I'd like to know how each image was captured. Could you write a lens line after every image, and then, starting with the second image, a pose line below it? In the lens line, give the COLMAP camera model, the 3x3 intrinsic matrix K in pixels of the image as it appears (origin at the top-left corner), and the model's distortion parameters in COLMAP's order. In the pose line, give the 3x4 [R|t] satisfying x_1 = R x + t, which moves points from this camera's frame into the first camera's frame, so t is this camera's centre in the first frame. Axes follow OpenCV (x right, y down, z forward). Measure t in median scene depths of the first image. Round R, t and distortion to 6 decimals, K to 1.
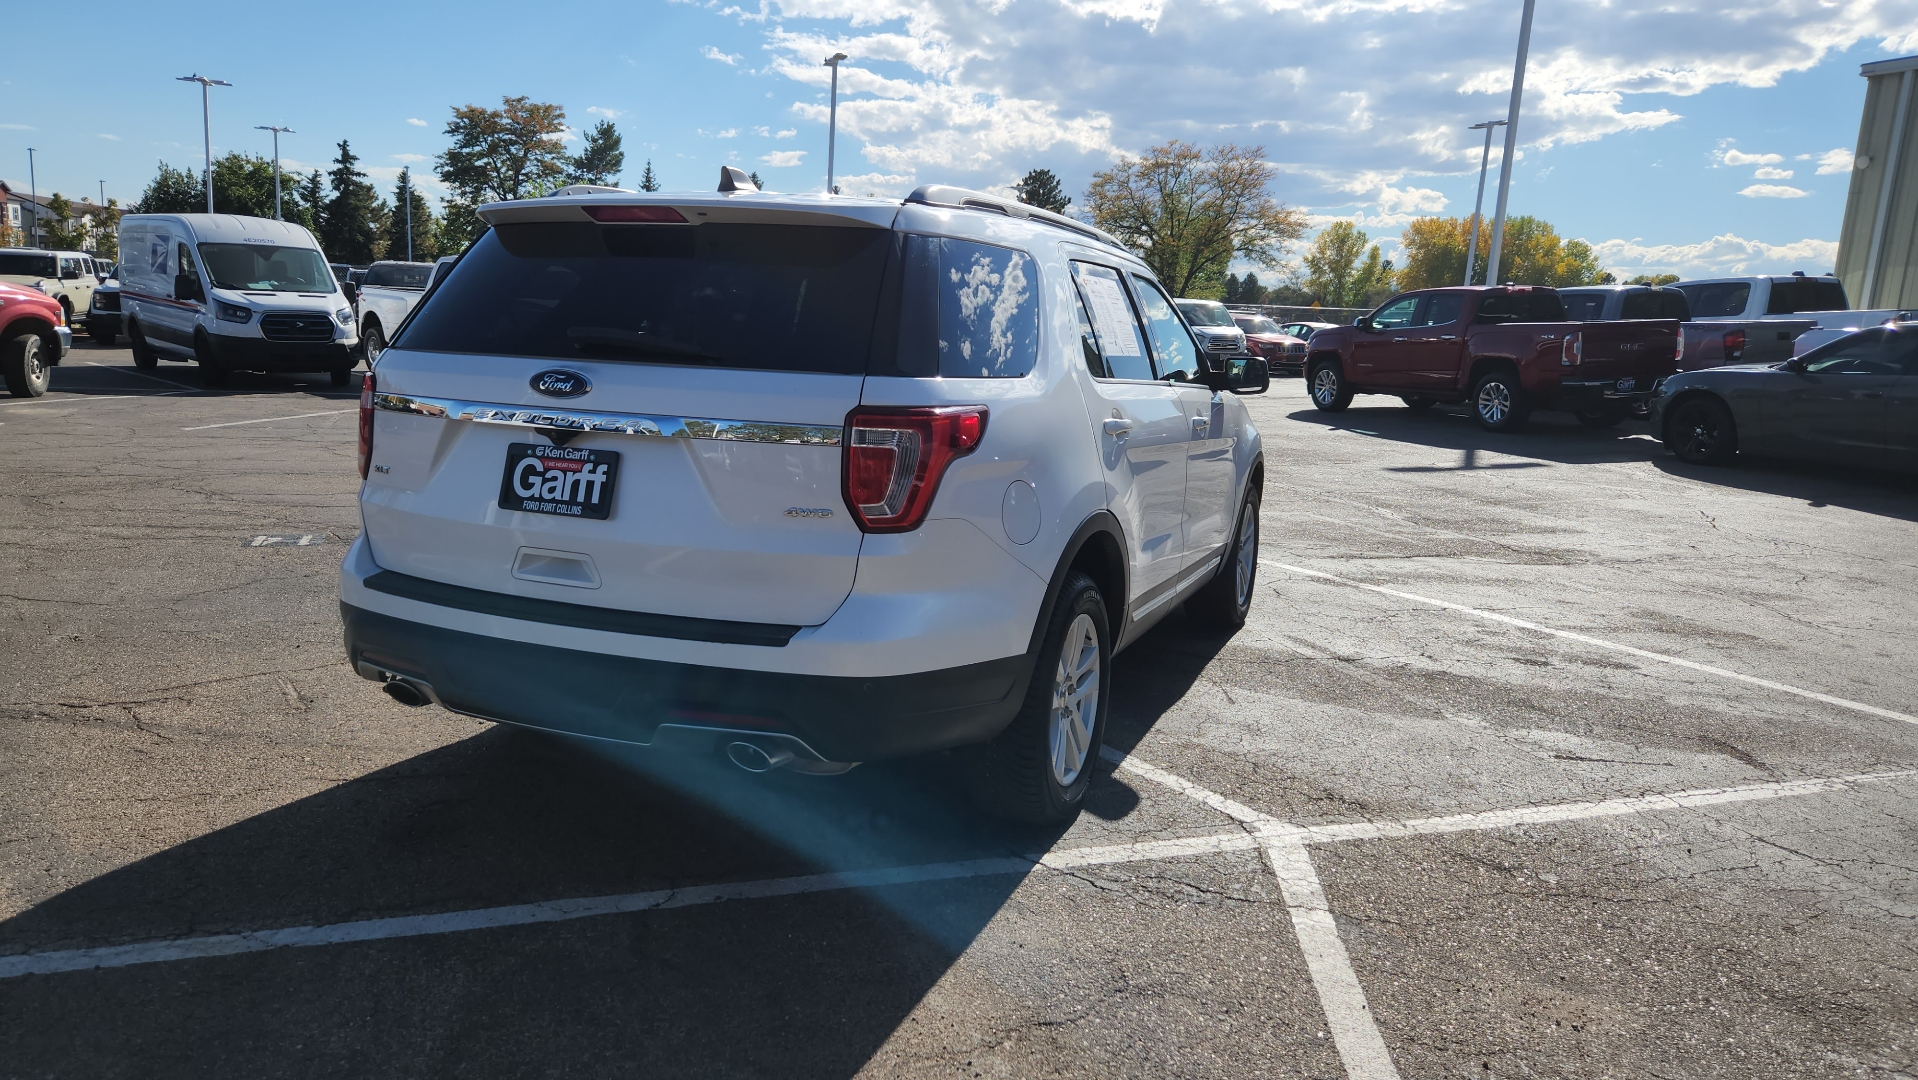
lens RADIAL K [[1288.7, 0, 928.2], [0, 1288.7, 537.4], [0, 0, 1]] dist [0.074942, -0.061287]
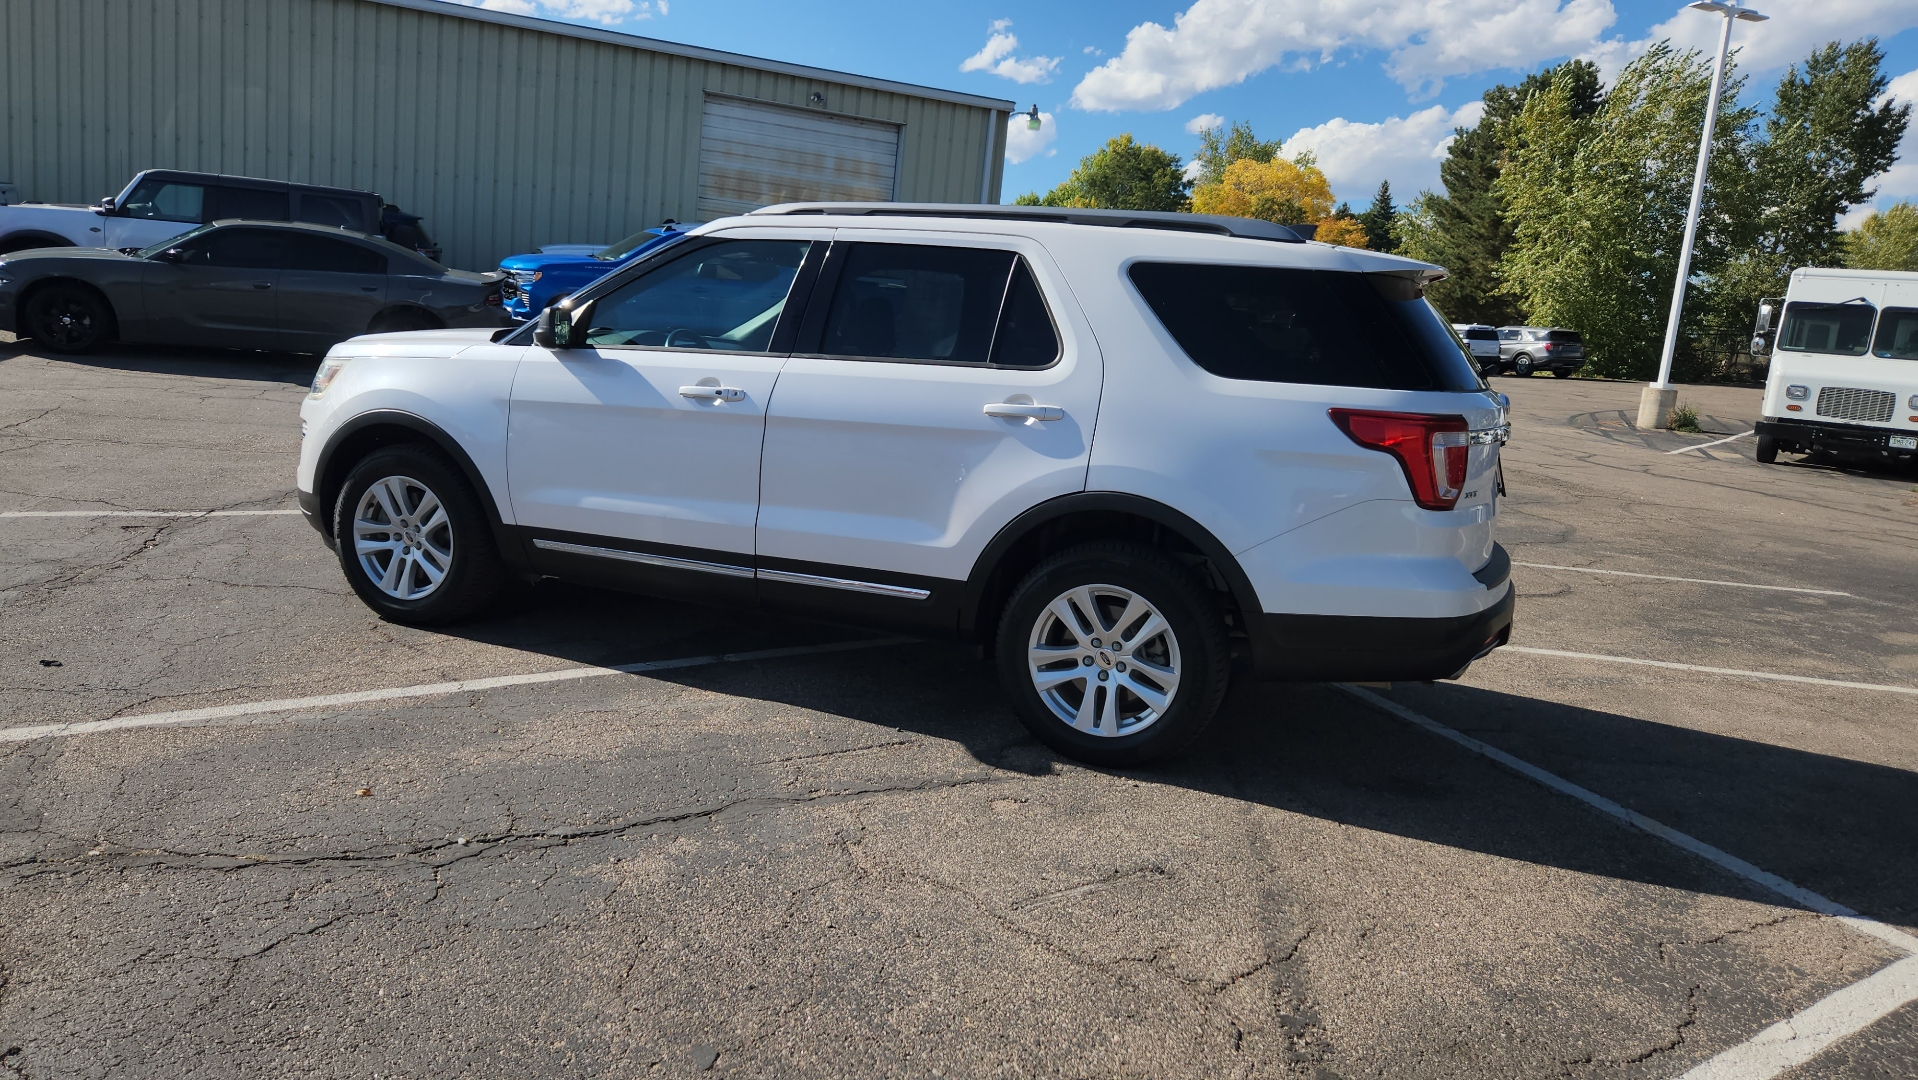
lens RADIAL K [[1296.9, 0, 917.1], [0, 1296.9, 527.6], [0, 0, 1]] dist [0.076417, -0.067389]
pose [[-0.011115, -0.207528, 0.978166, -0.284166], [0.086856, 0.974329, 0.207701, -0.056245], [-0.996159, 0.087268, 0.007196, 0.266944]]
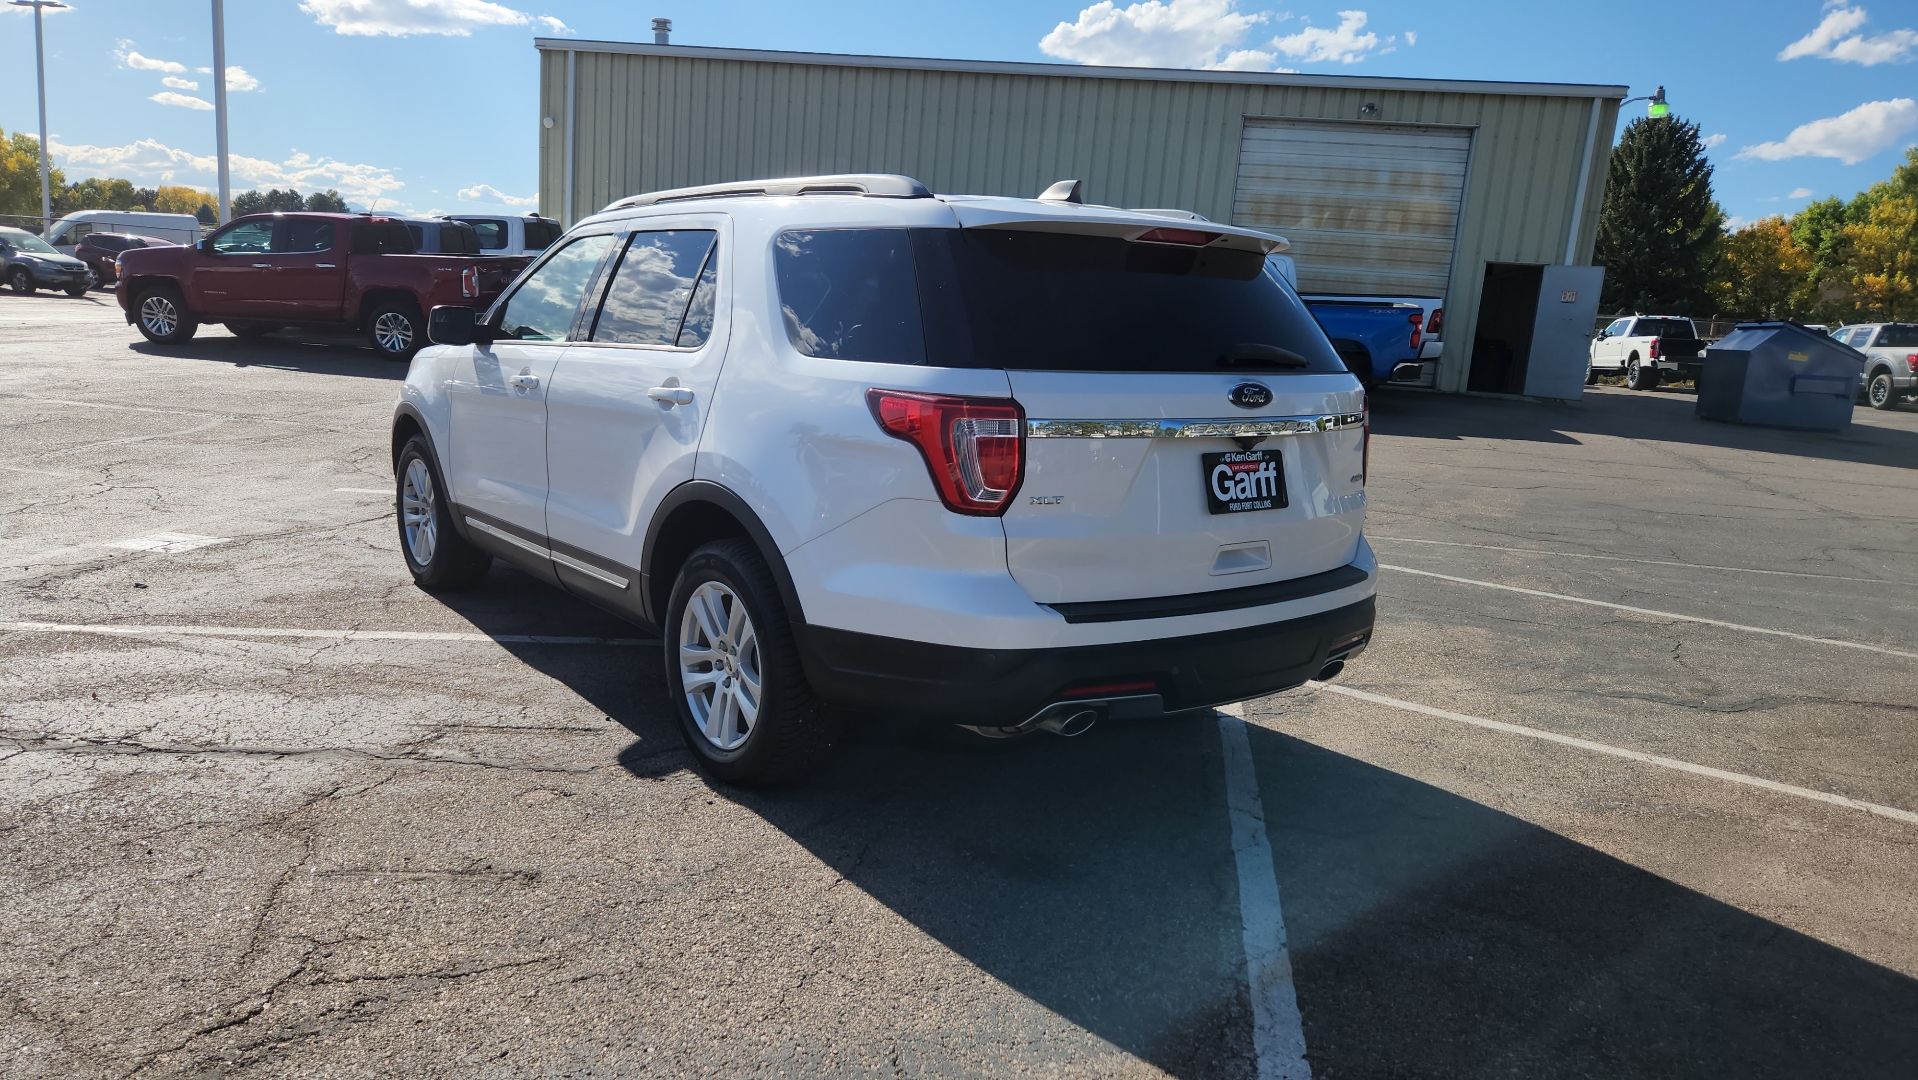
lens RADIAL K [[1291.6, 0, 913.6], [0, 1291.6, 542.2], [0, 0, 1]] dist [0.067192, -0.045277]
pose [[0.496537, -0.171357, 0.850933, -0.226807], [0.110011, 0.984839, 0.134128, -0.028355], [-0.861016, 0.027013, 0.507860, 0.109212]]
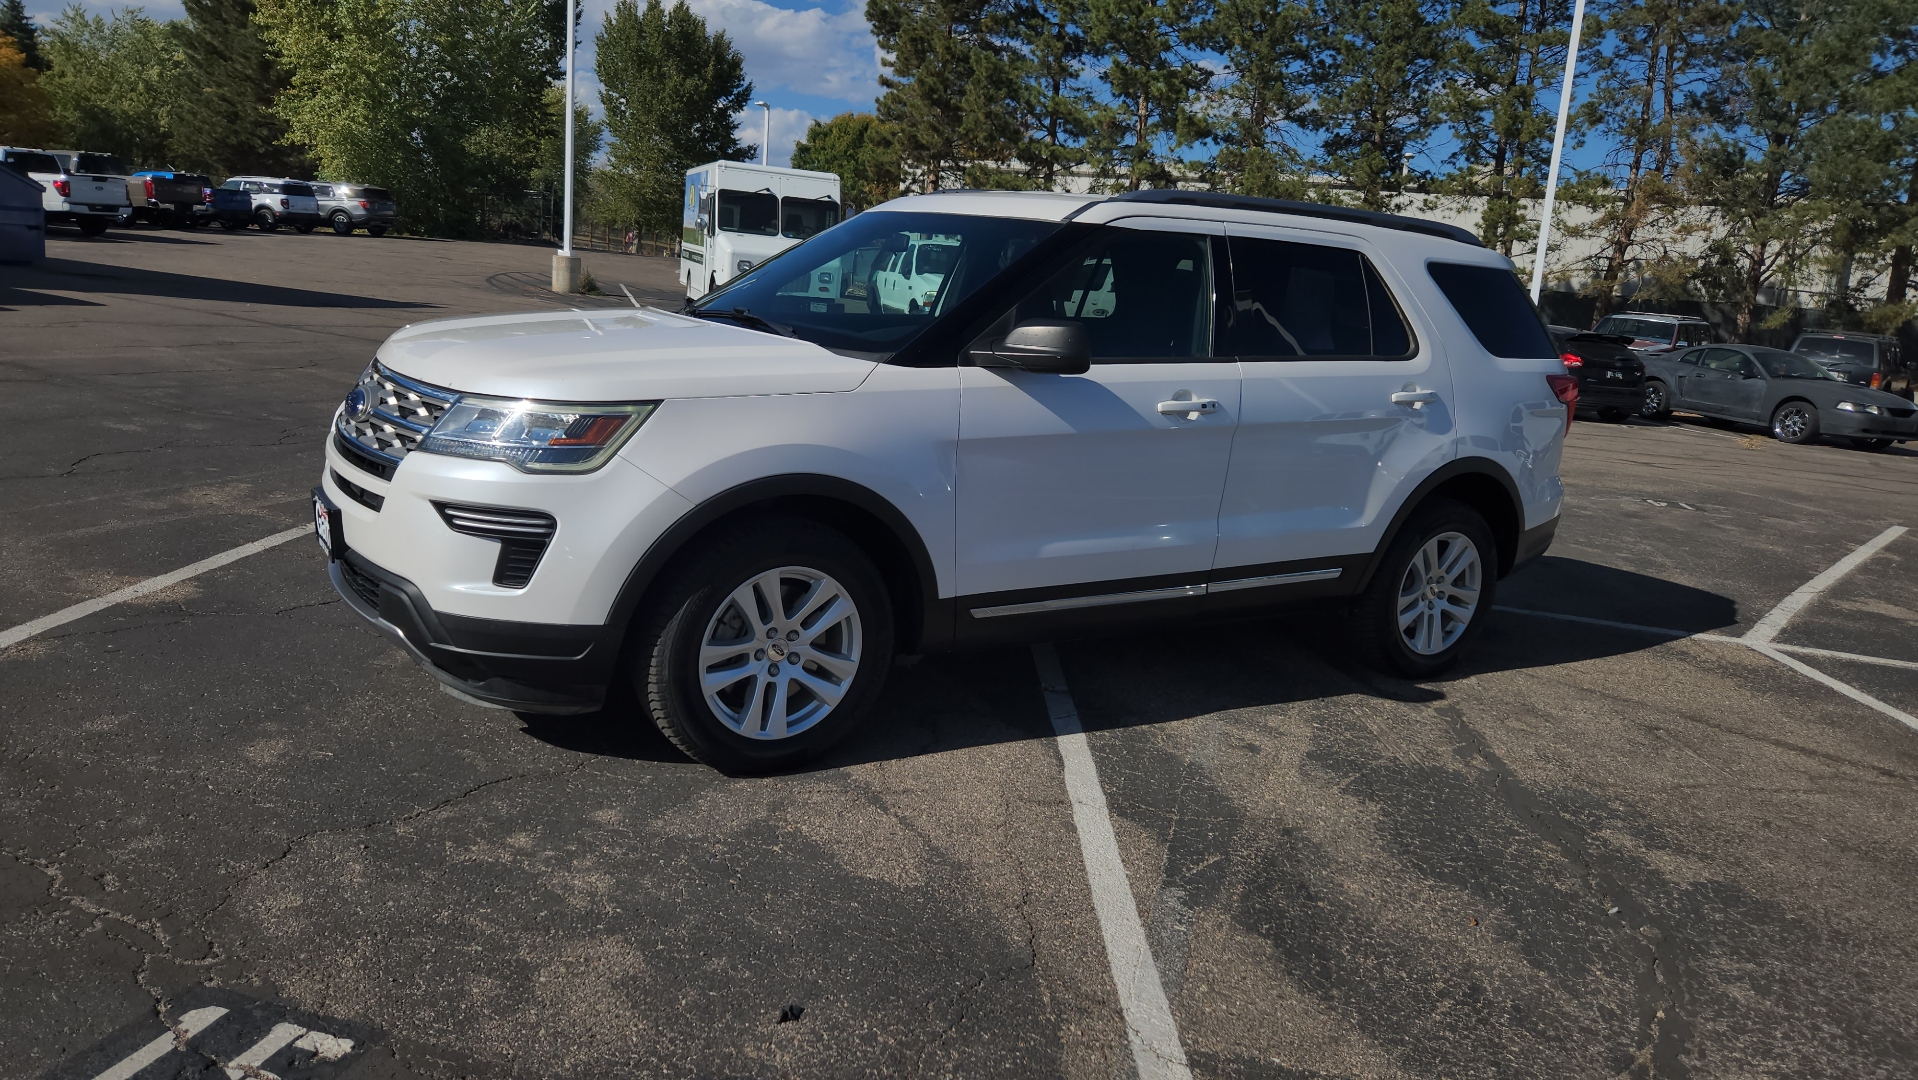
lens RADIAL K [[1290.4, 0, 941.6], [0, 1290.4, 530.6], [0, 0, 1]] dist [0.071029, -0.062084]
pose [[-0.820054, -0.224117, 0.526578, -0.126264], [-0.030440, 0.935908, 0.350927, -0.090590], [-0.571477, 0.271750, -0.774317, 0.508307]]
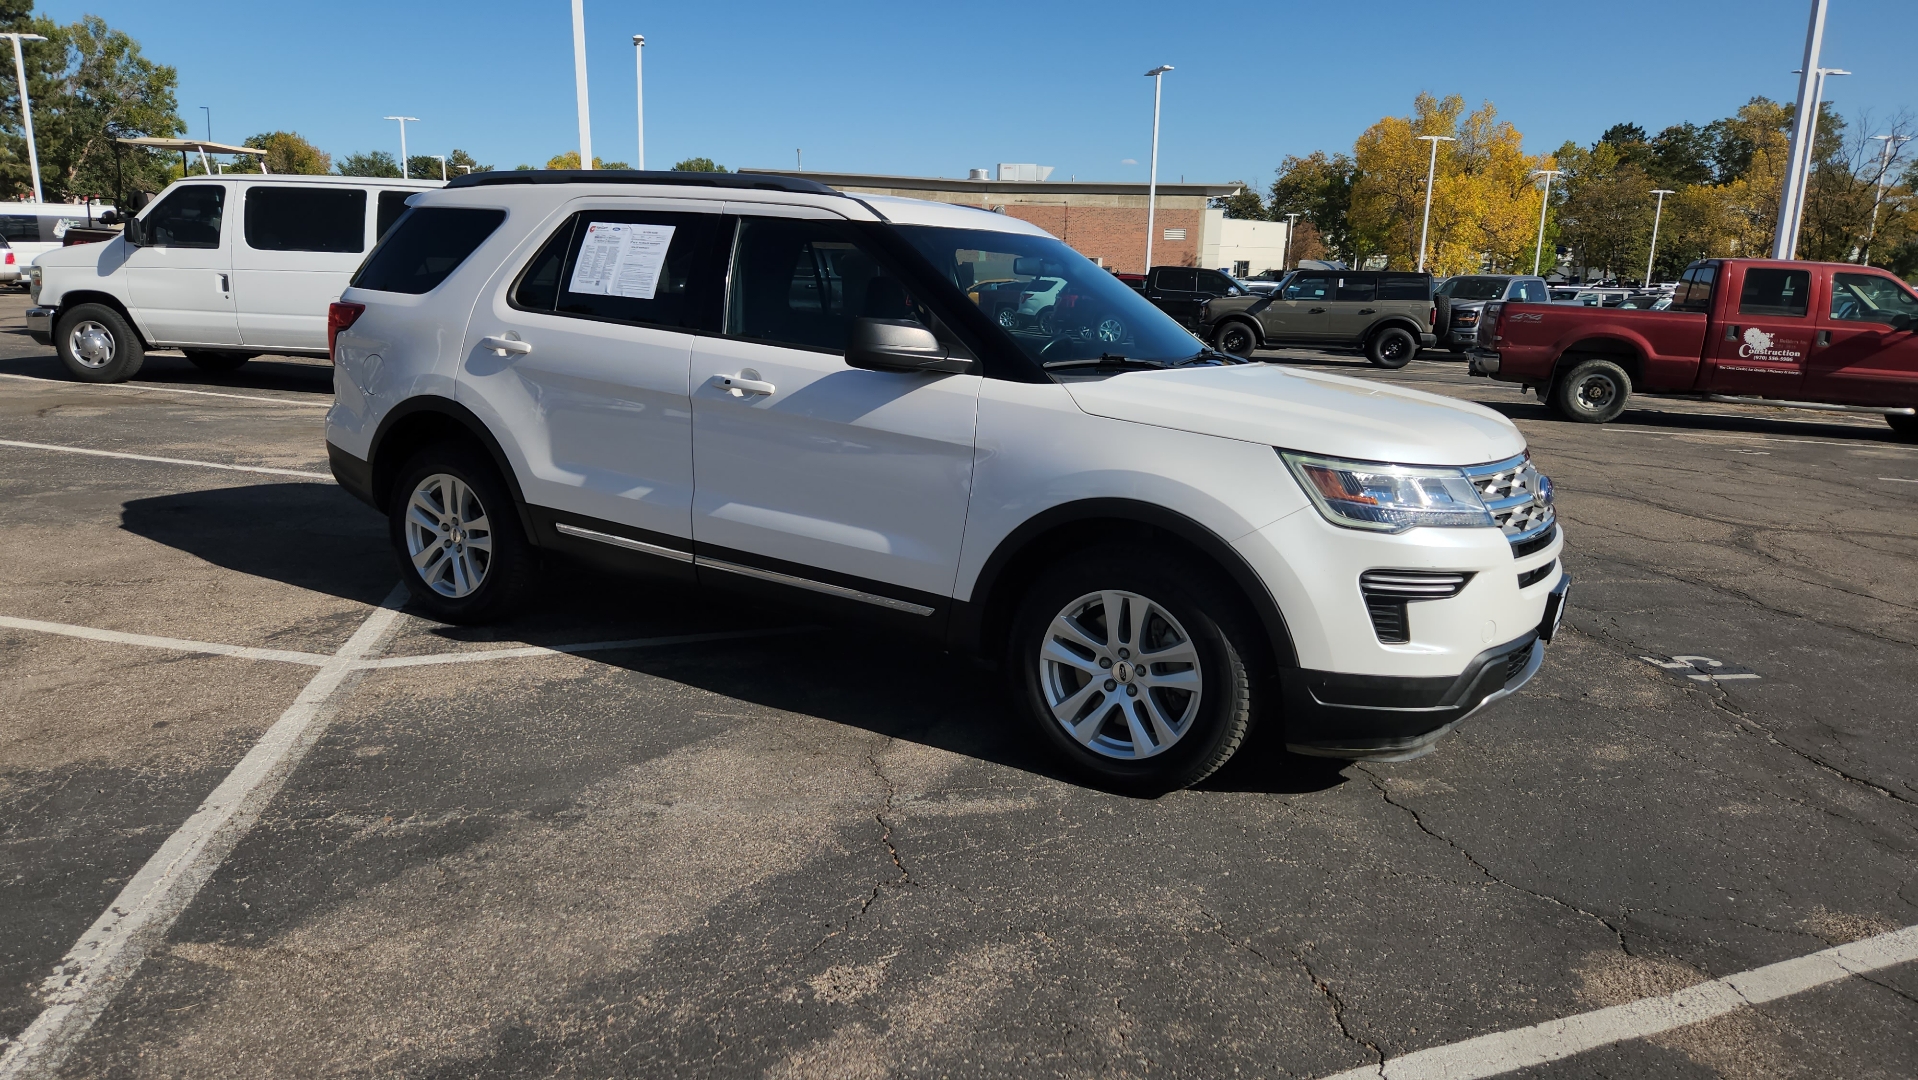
lens RADIAL K [[1279.9, 0, 910.1], [0, 1279.9, 549.6], [0, 0, 1]] dist [0.072784, -0.061709]
pose [[-0.146047, 0.159375, -0.976356, 0.277284], [-0.211413, 0.959110, 0.188183, -0.044562], [0.966424, 0.233898, -0.106381, 0.325759]]
